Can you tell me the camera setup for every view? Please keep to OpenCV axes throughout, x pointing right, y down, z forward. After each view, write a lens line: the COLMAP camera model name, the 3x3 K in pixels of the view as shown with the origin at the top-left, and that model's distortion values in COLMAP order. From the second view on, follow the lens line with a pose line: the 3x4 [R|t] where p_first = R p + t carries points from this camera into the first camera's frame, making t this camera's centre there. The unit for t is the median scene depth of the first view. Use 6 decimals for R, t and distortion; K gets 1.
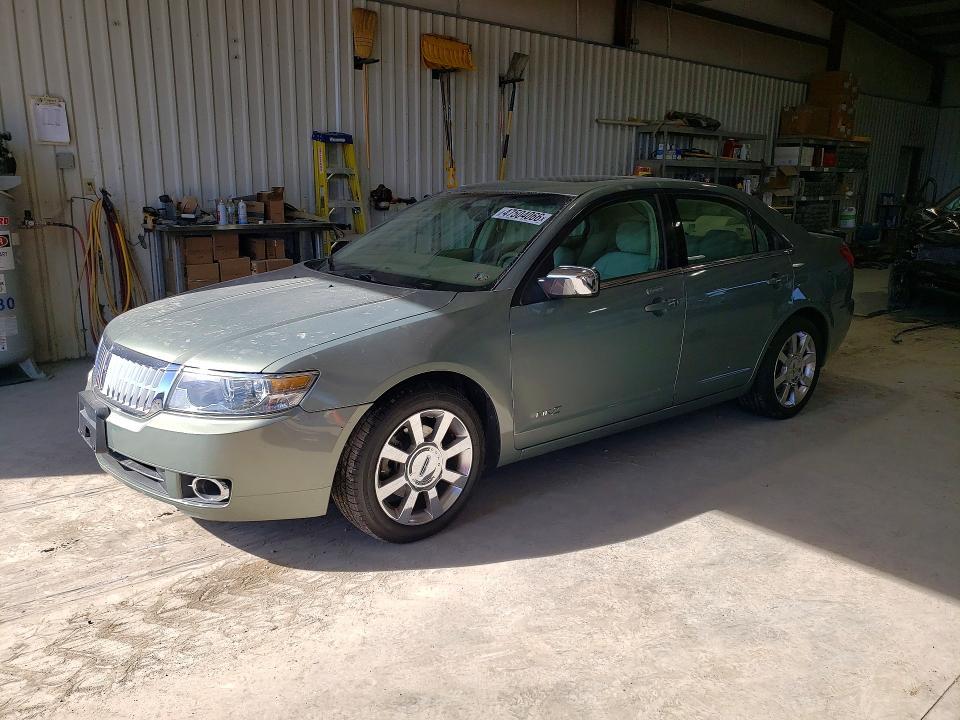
lens RADIAL K [[740.4, 0, 480.0], [0, 740.4, 360.0], [0, 0, 1]] dist [0.011841, 0.012244]
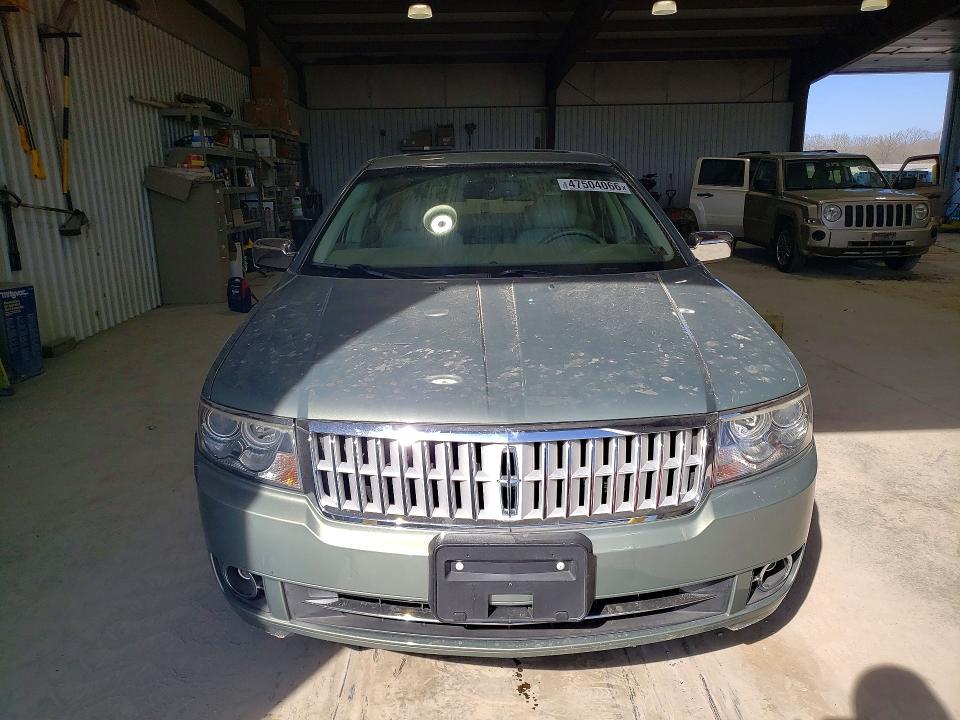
lens RADIAL K [[744.1, 0, 480.0], [0, 744.1, 360.0], [0, 0, 1]] dist [-0.002266, -0.001935]
pose [[0.613985, -0.201539, 0.763155, -0.289445], [0.204287, 0.974484, 0.092992, -0.038939], [-0.762424, 0.098807, 0.639490, 0.212451]]
